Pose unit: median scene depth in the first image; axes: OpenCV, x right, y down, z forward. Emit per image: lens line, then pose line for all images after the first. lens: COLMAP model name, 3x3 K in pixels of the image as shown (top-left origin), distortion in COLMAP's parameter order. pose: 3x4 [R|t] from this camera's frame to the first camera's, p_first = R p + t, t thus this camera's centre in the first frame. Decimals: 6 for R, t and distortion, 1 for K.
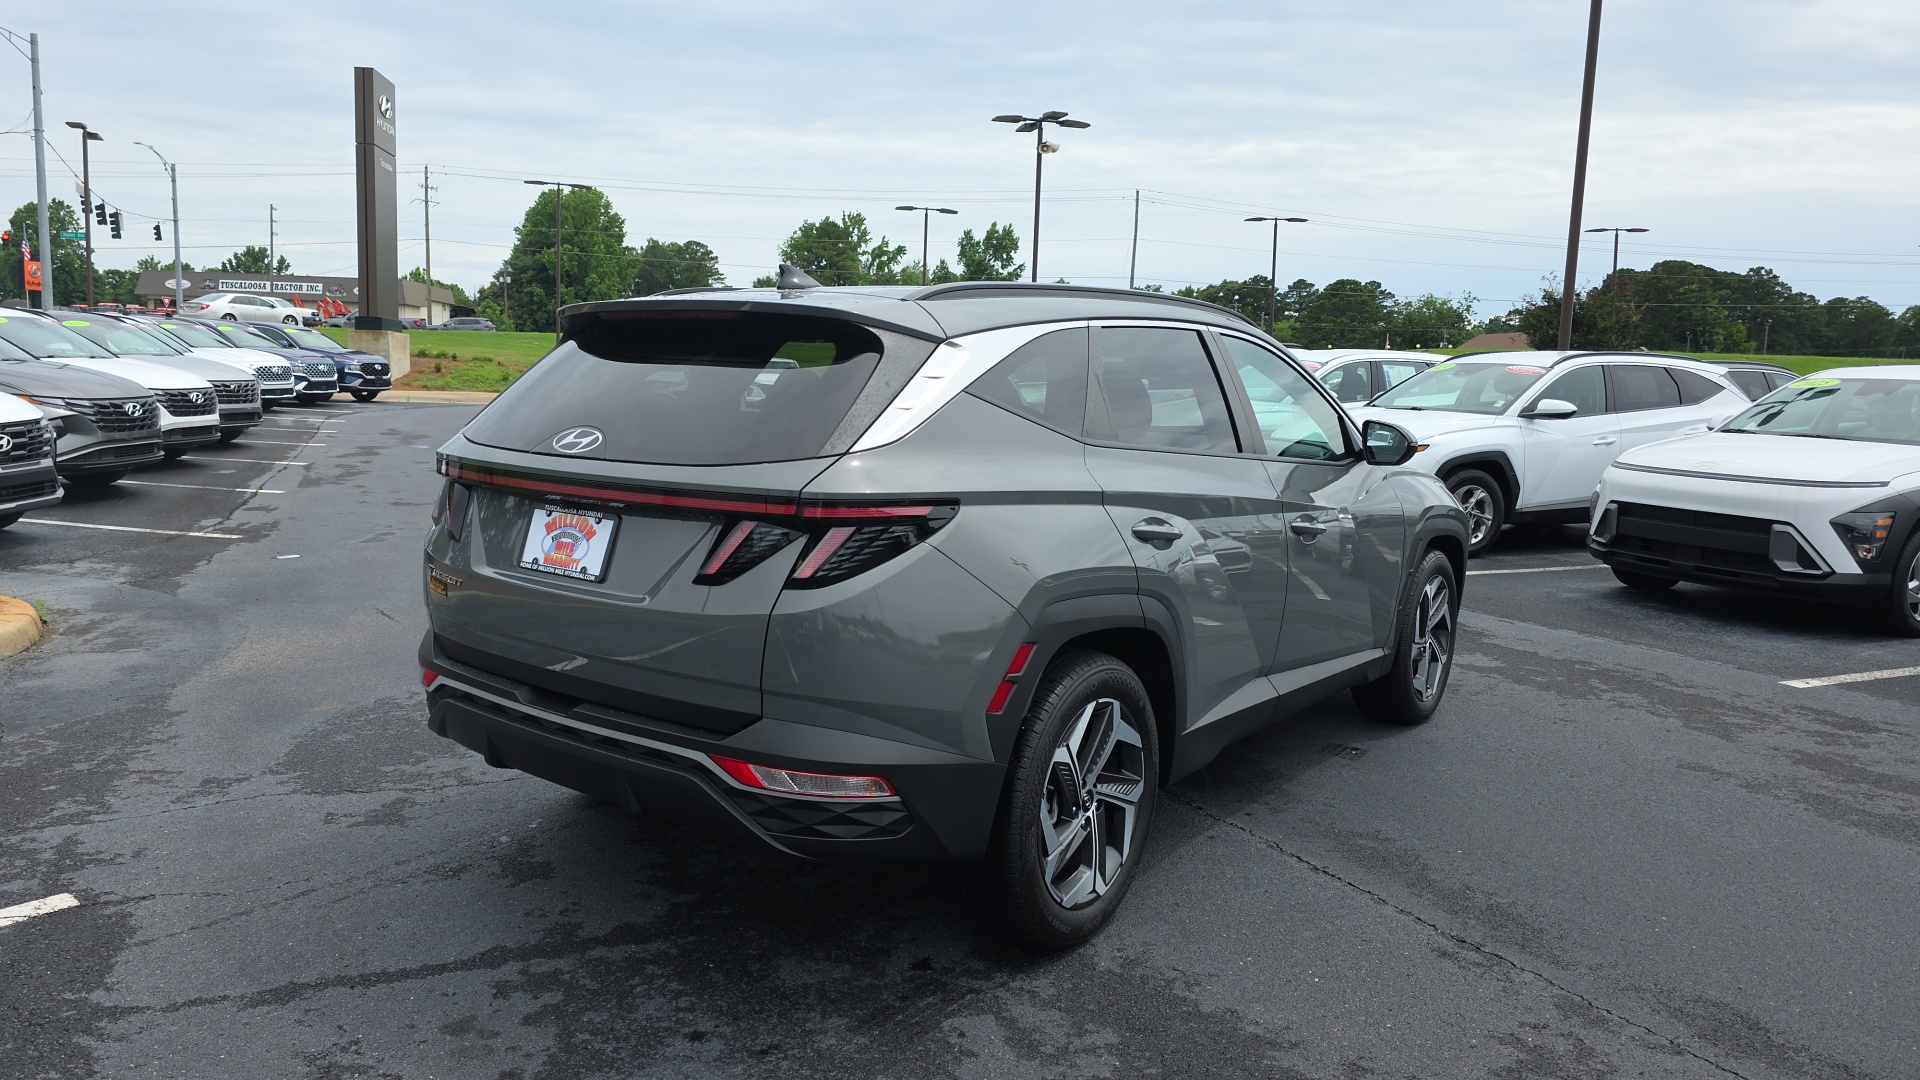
lens RADIAL K [[1288.7, 0, 869.1], [0, 1288.7, 519.6], [0, 0, 1]] dist [0.055618, -0.053085]
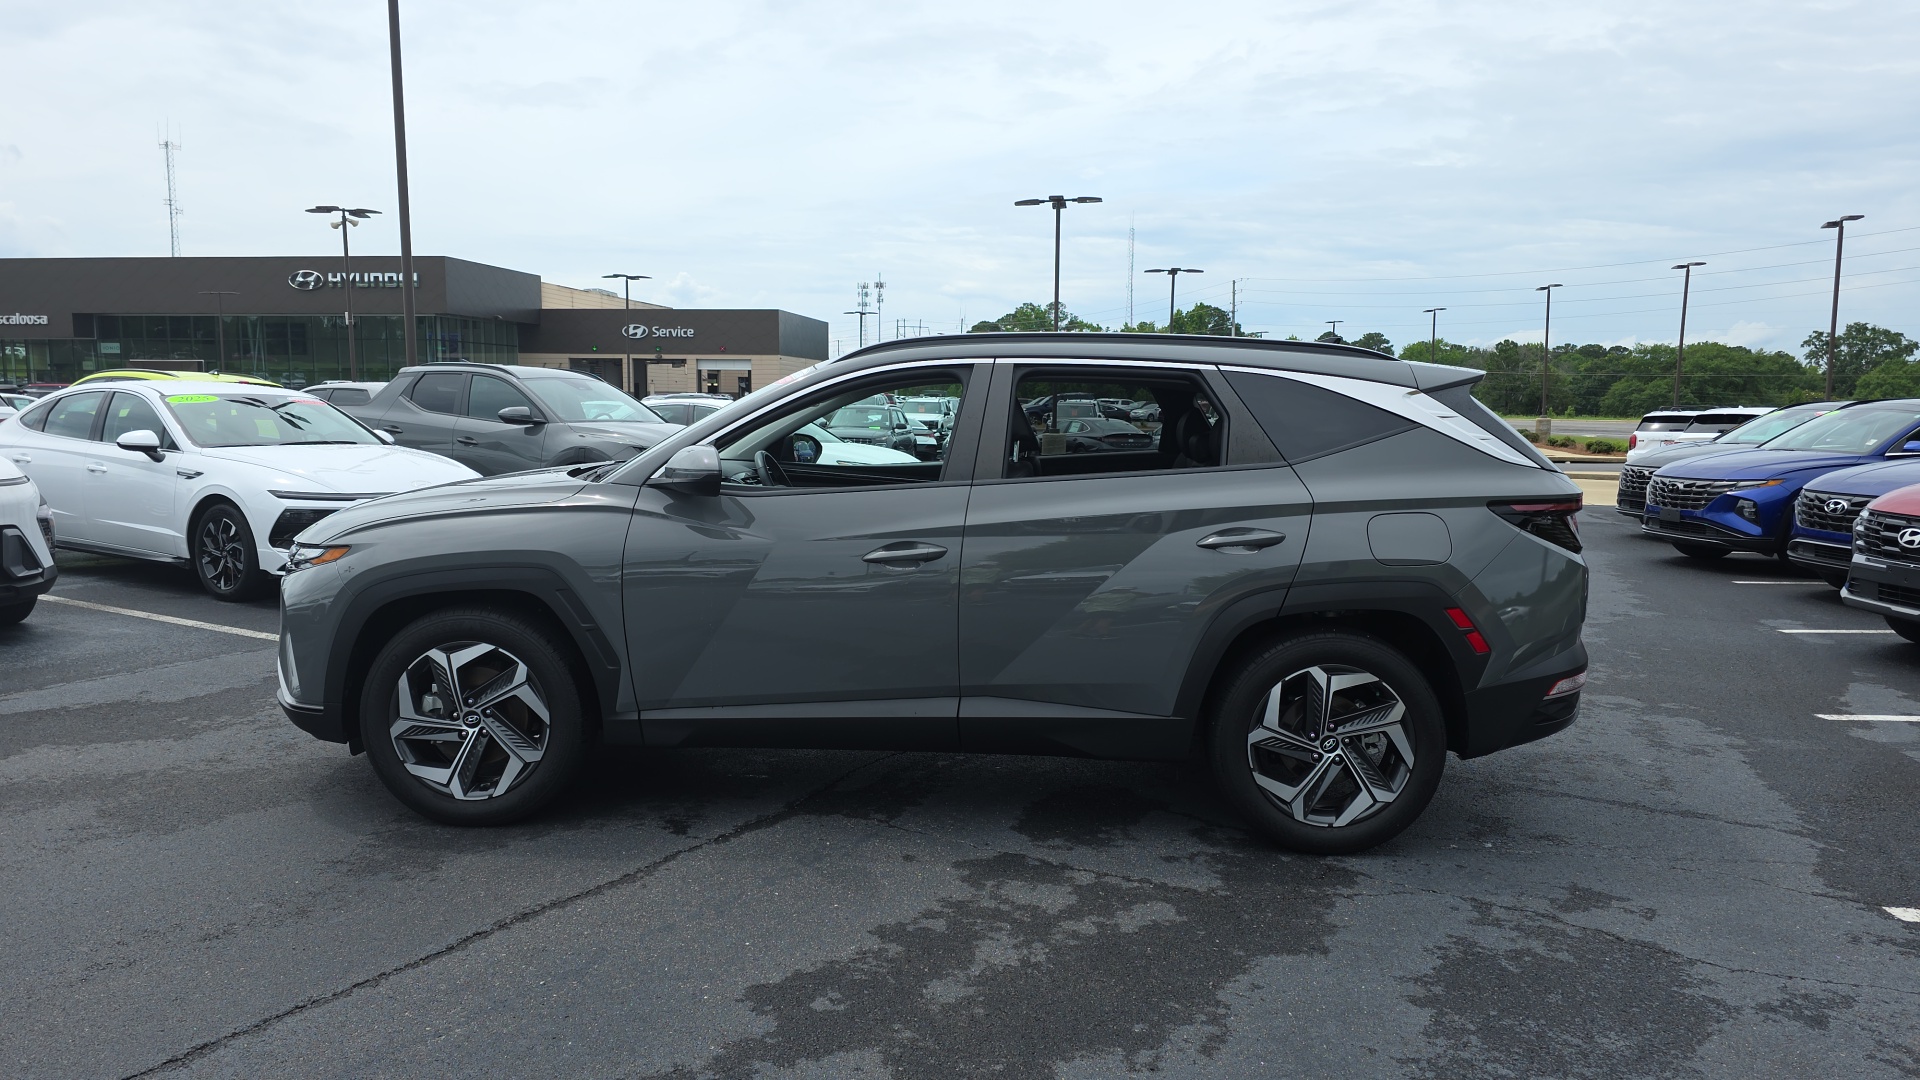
lens RADIAL K [[1288.7, 0, 934.2], [0, 1288.7, 547.8], [0, 0, 1]] dist [0.055618, -0.053085]
pose [[-0.606954, -0.127749, 0.784403, -0.198564], [0.059200, 0.976987, 0.204920, -0.061588], [-0.792529, 0.170814, -0.585423, 0.471475]]
